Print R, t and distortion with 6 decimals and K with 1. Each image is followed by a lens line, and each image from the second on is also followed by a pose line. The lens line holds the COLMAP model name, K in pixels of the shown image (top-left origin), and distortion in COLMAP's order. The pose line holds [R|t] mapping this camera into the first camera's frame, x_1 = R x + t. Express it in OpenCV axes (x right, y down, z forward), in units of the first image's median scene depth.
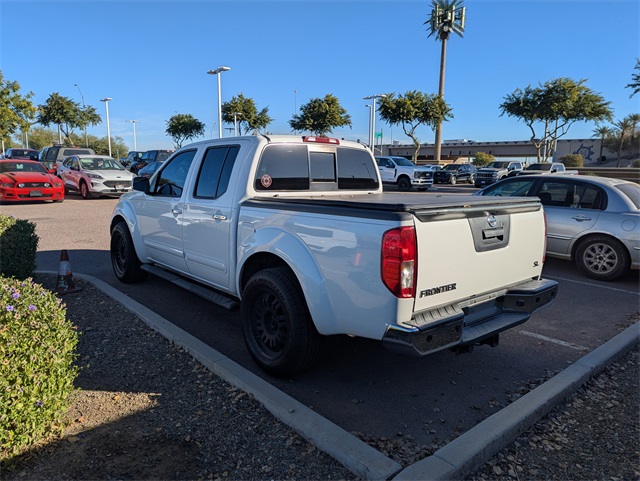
lens RADIAL K [[439.4, 0, 320.0], [0, 439.4, 240.5], [0, 0, 1]] dist [0.063563, -0.000550]
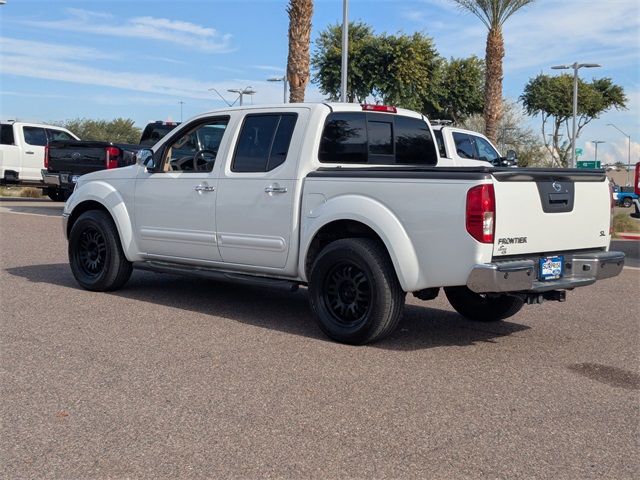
lens RADIAL K [[1041.1, 0, 320.0], [0, 1041.1, 240.0], [0, 0, 1]] dist [0.115641, -0.127931]
pose [[0.994164, -0.002039, 0.107857, -0.488186], [0.010237, 0.997093, -0.075505, 0.285298], [-0.107390, 0.076168, 0.991295, -1.536087]]
